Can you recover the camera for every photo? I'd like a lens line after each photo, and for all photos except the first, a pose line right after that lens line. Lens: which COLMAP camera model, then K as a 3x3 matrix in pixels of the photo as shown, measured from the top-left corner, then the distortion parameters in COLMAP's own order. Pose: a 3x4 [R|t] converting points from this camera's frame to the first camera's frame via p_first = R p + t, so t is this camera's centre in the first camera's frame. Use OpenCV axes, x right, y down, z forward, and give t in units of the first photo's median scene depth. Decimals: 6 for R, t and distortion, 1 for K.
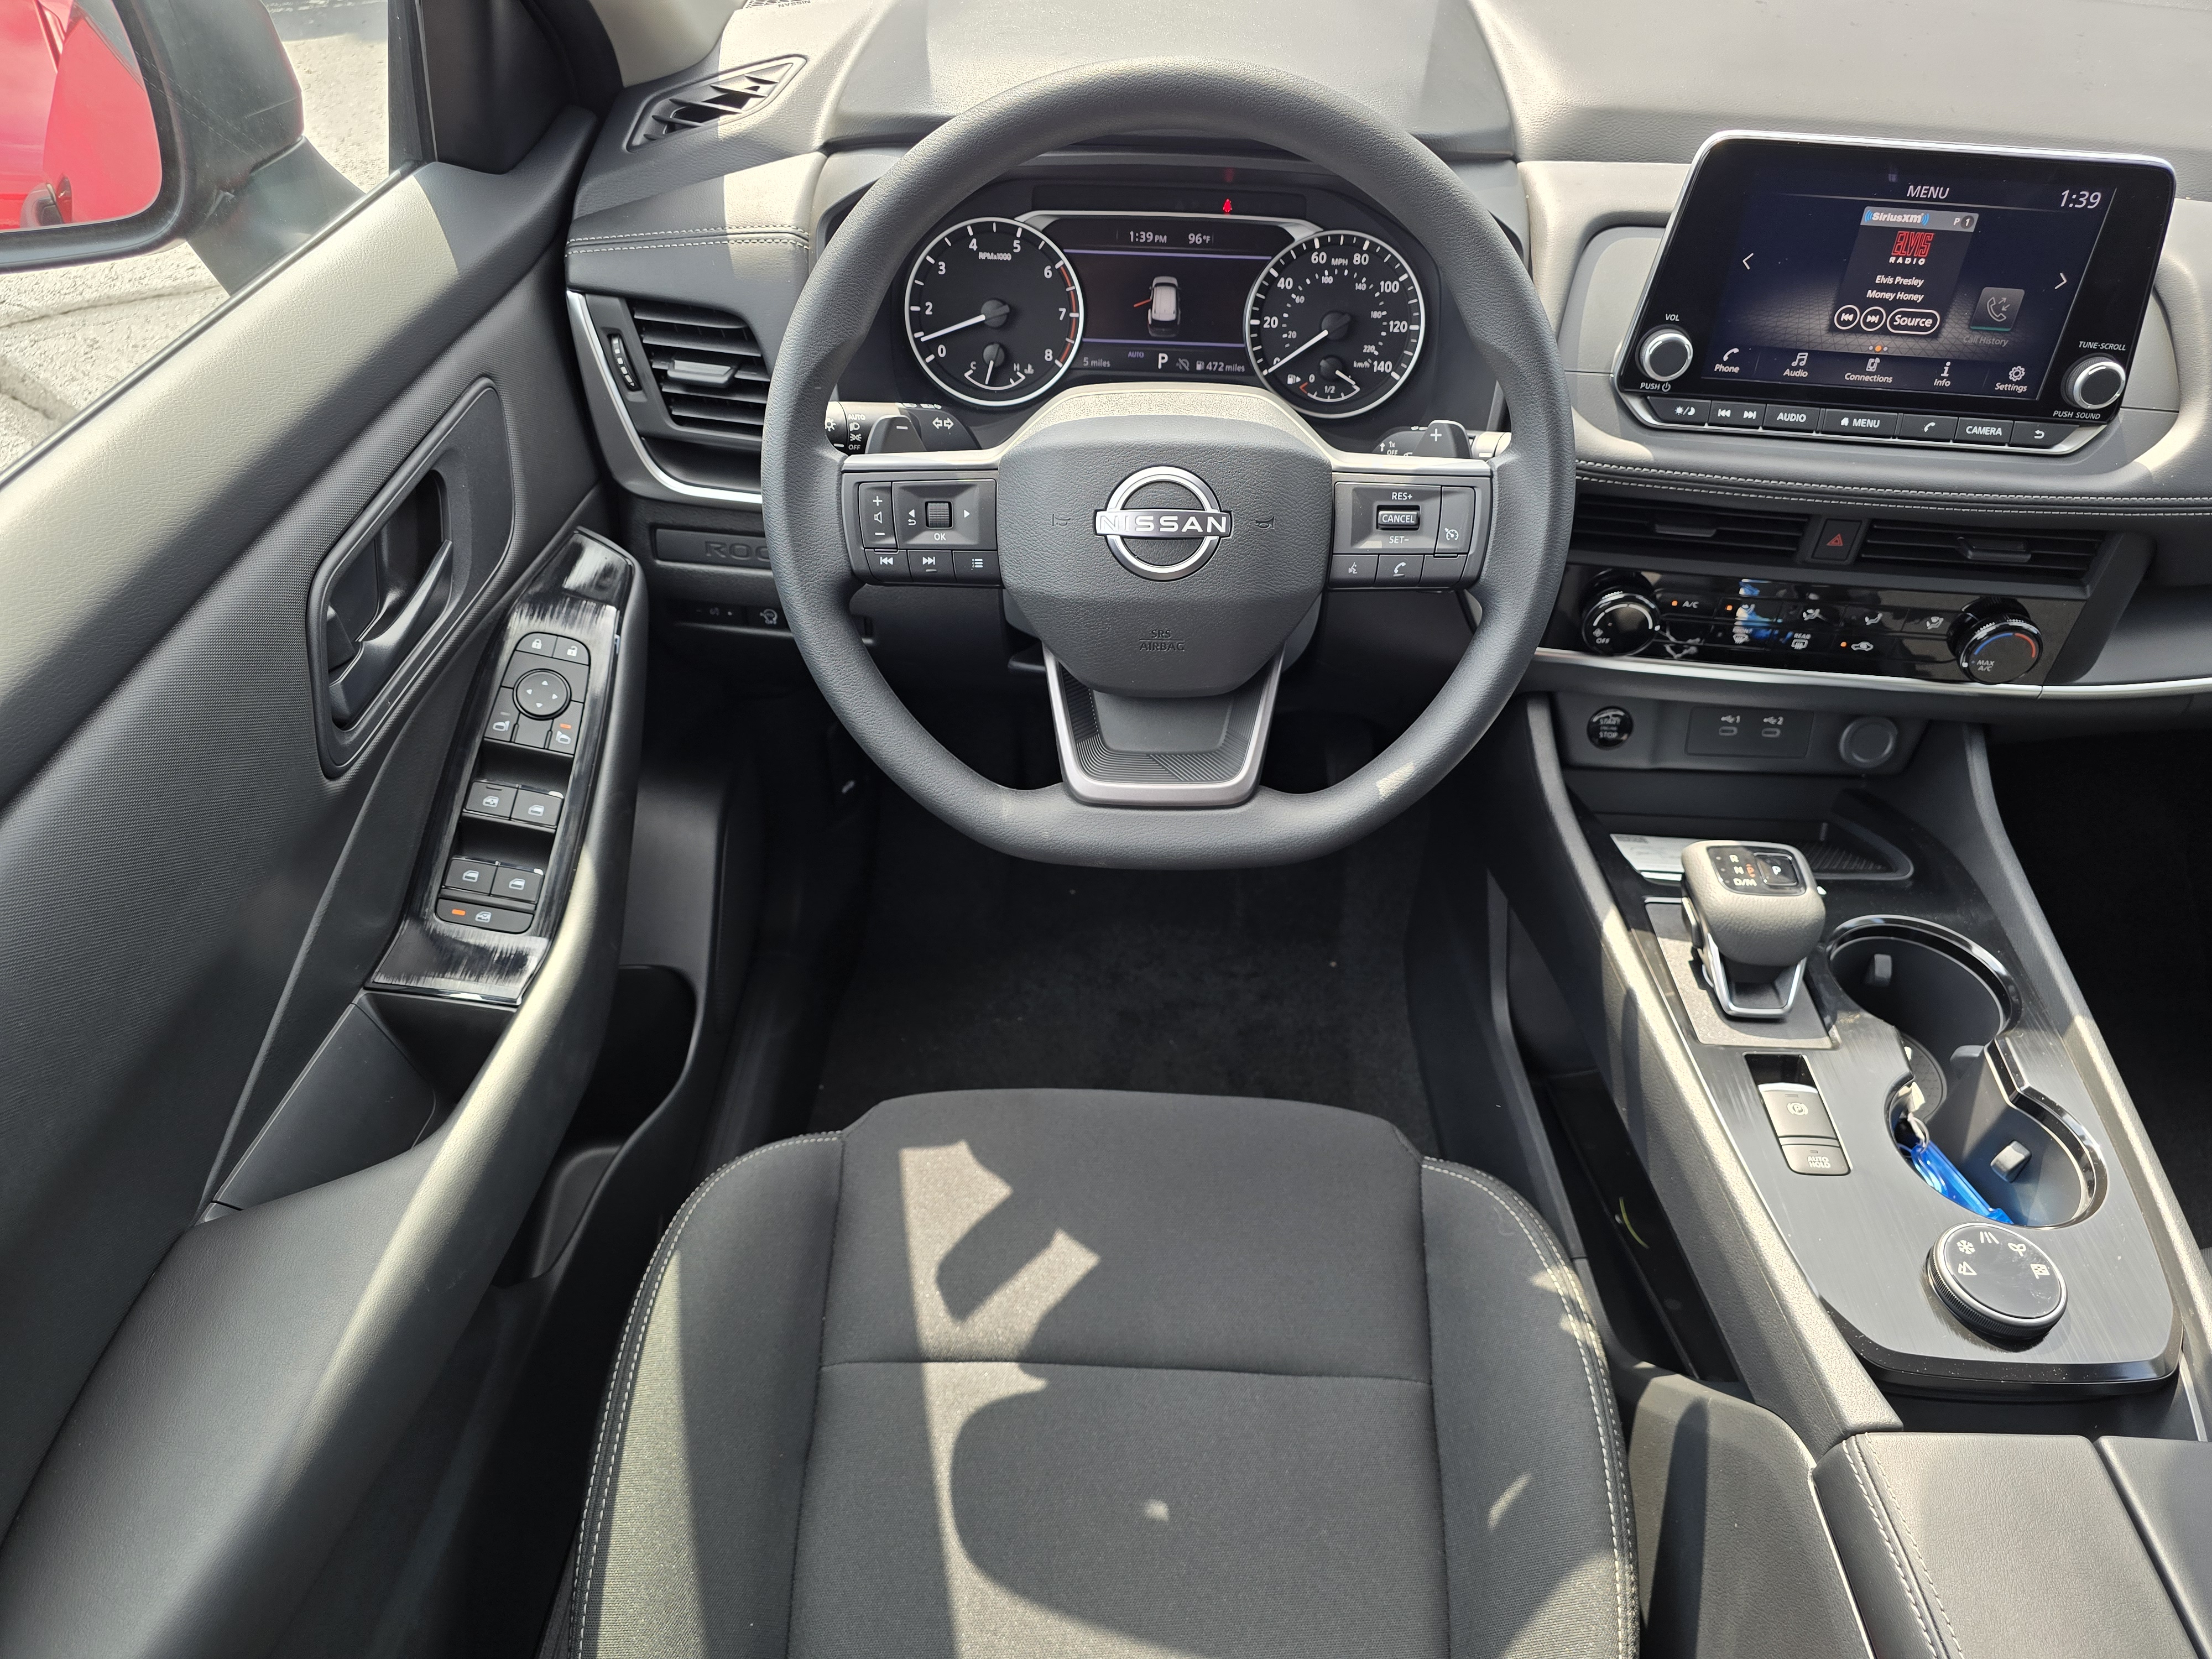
lens RADIAL K [[1519.7, 0, 1128.5], [0, 1519.7, 833.9], [0, 0, 1]] dist [0.032314, -0.031543]
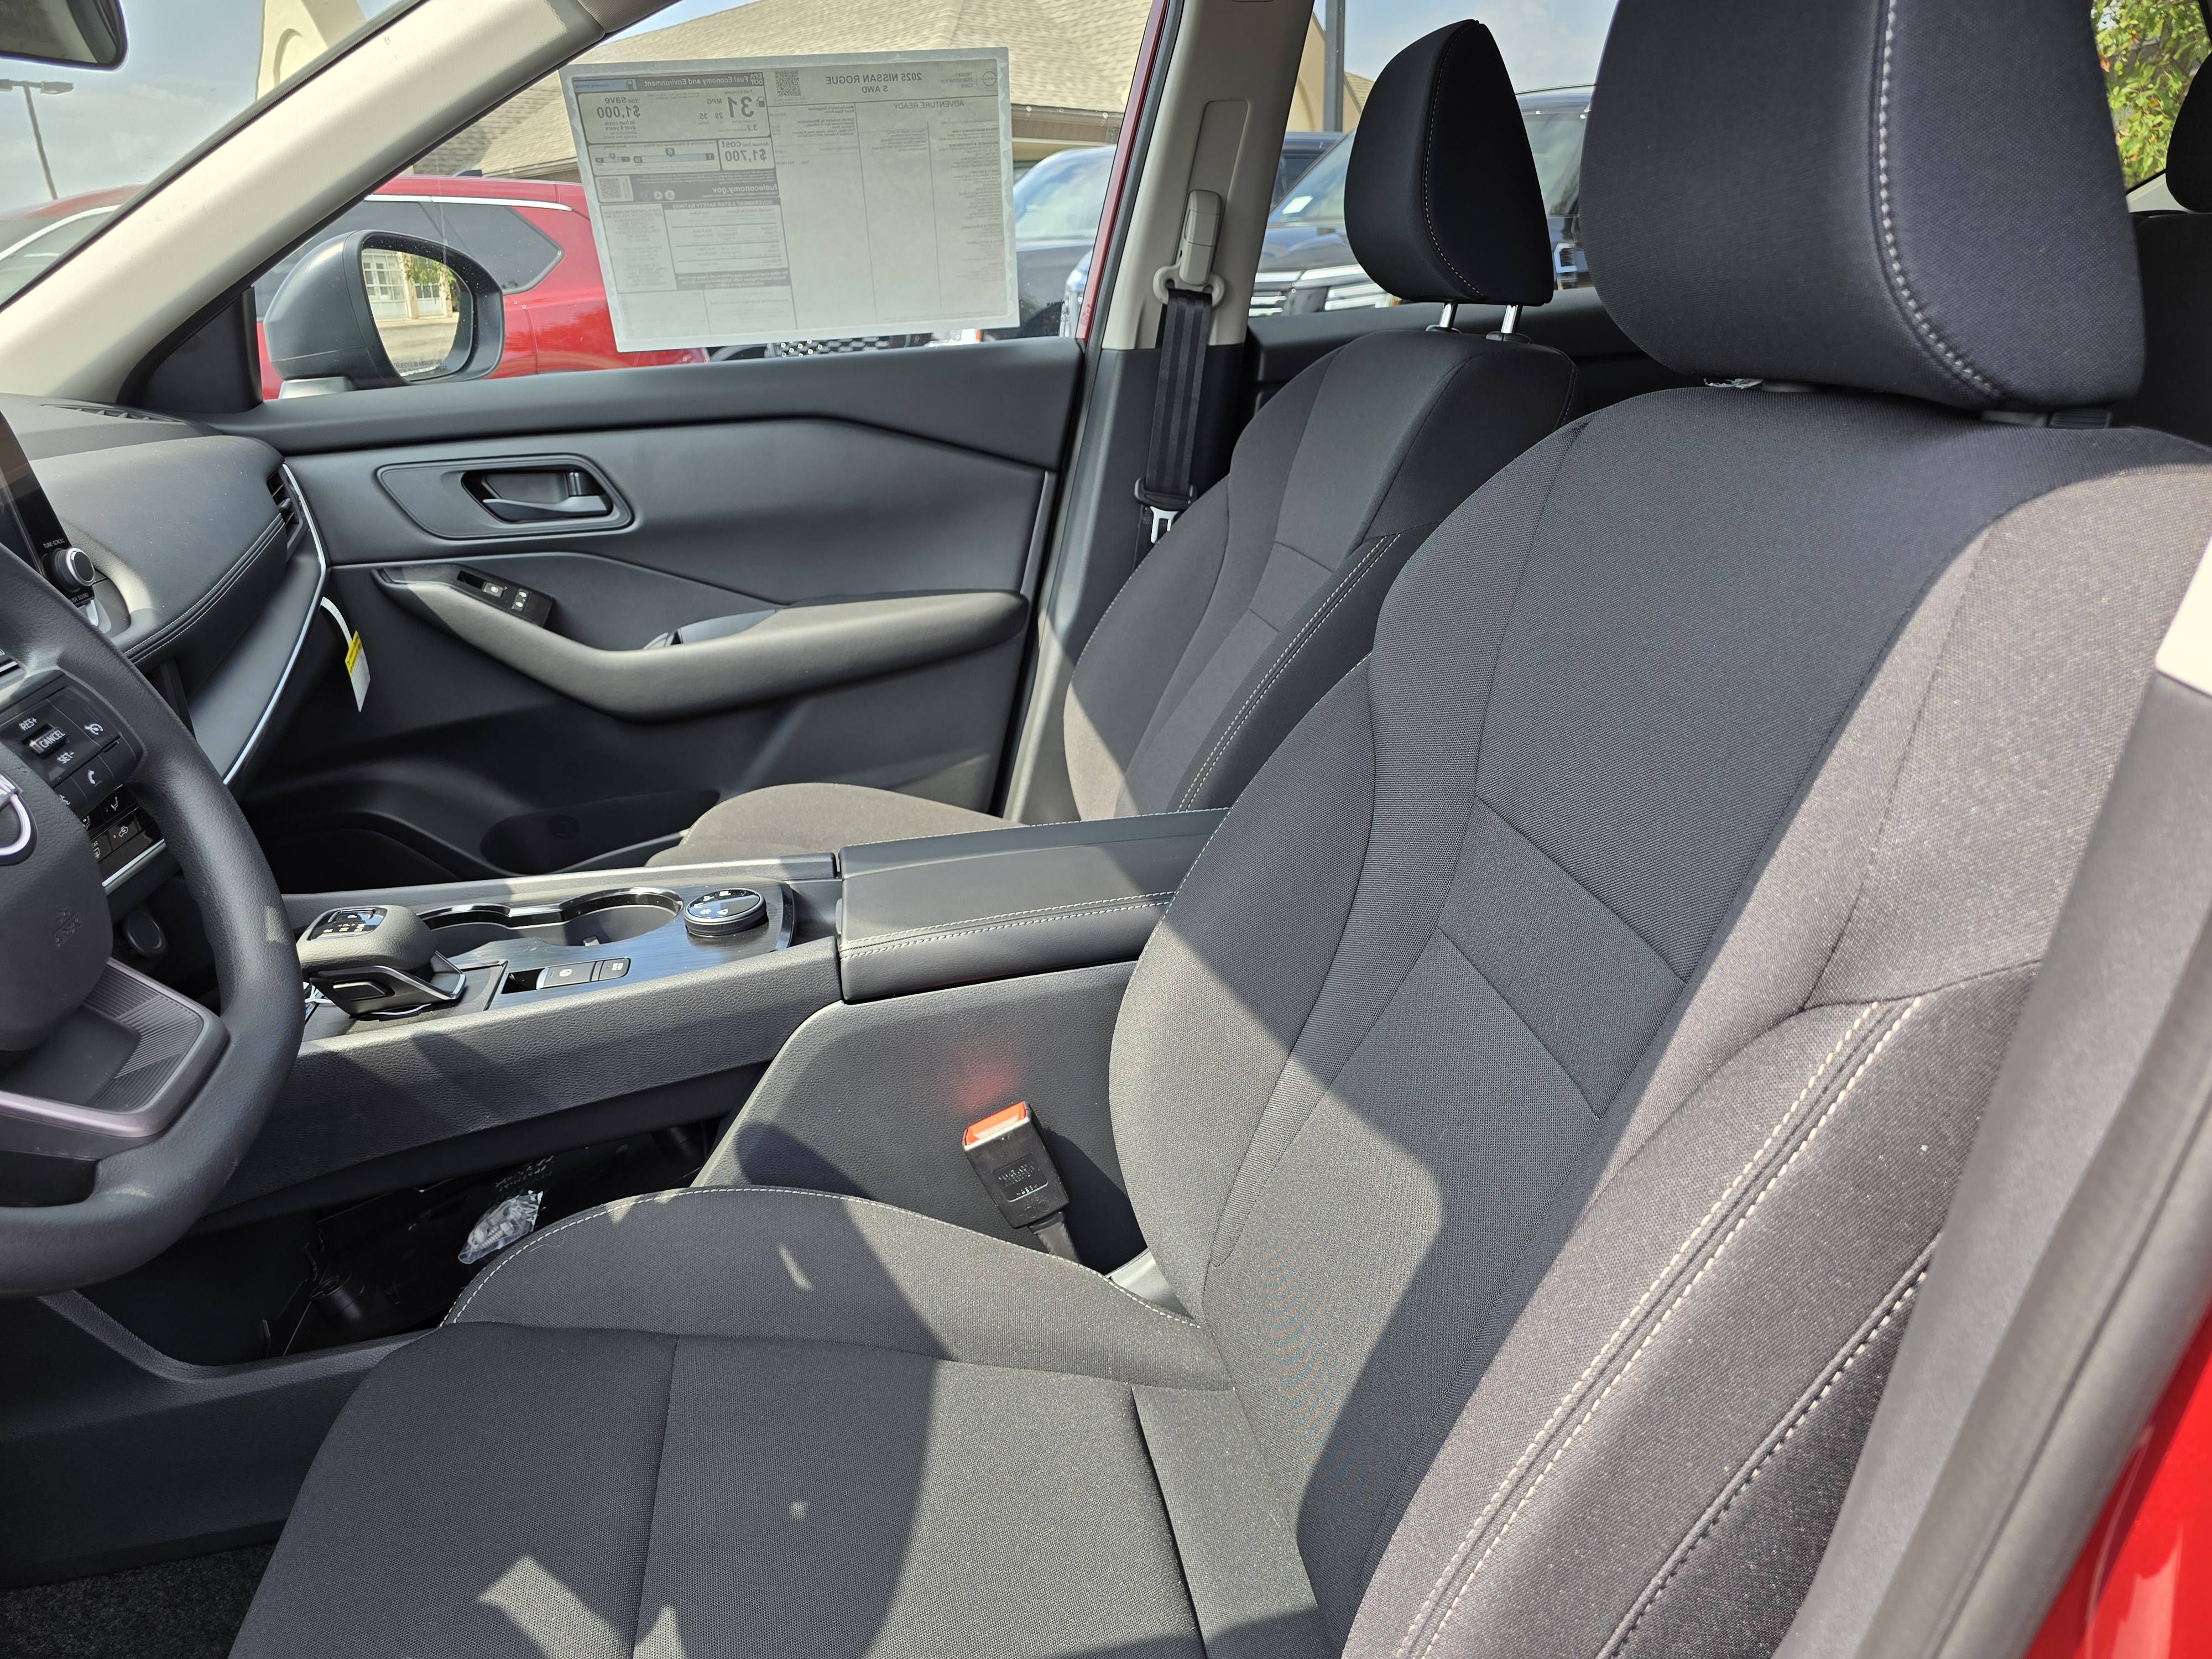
lens RADIAL K [[1508.2, 0, 1099.9], [0, 1508.2, 839.1], [0, 0, 1]] dist [0.057983, -0.061271]
pose [[-0.196584, -0.375704, 0.905650, -0.724708], [0.674090, 0.618965, 0.403095, -0.097946], [-0.712010, 0.689731, 0.131580, 0.397673]]
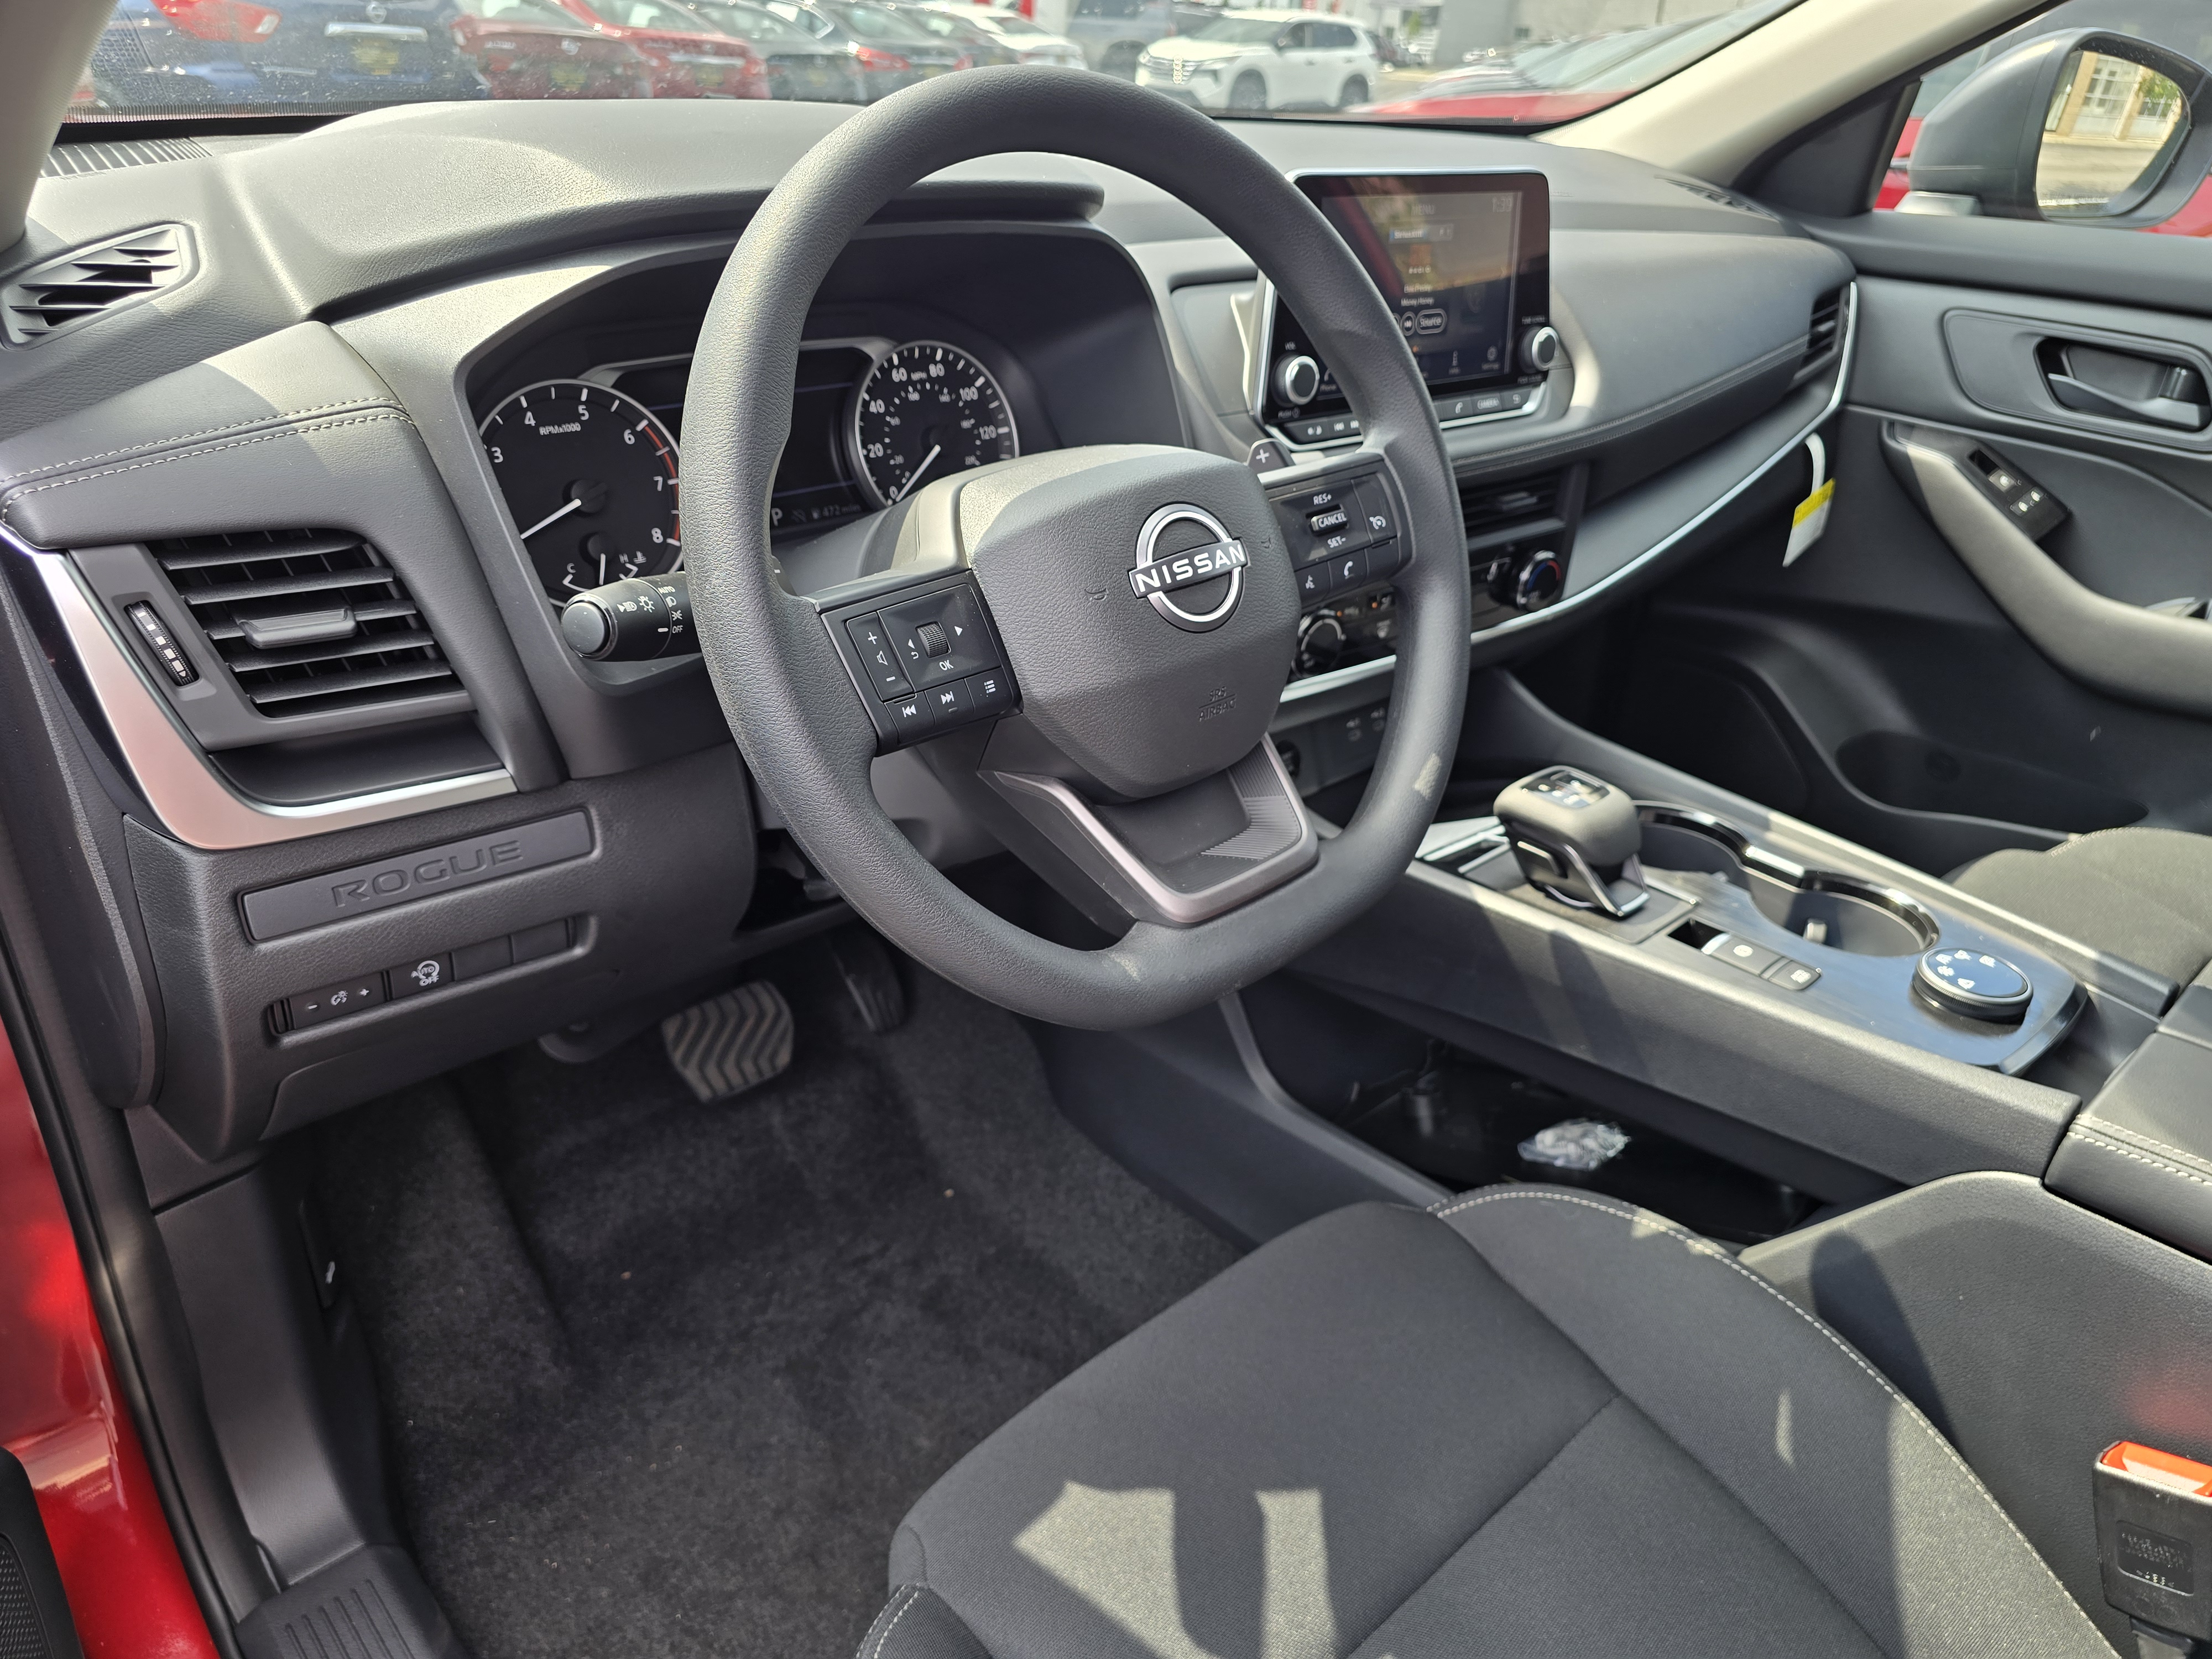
lens RADIAL K [[1527.8, 0, 1126.1], [0, 1527.8, 834.5], [0, 0, 1]] dist [0.027218, -0.032315]
pose [[0.708977, -0.322183, 0.627335, -0.500445], [0.437261, 0.898744, -0.032595, -0.048864], [-0.553312, 0.297418, 0.778067, 0.338791]]
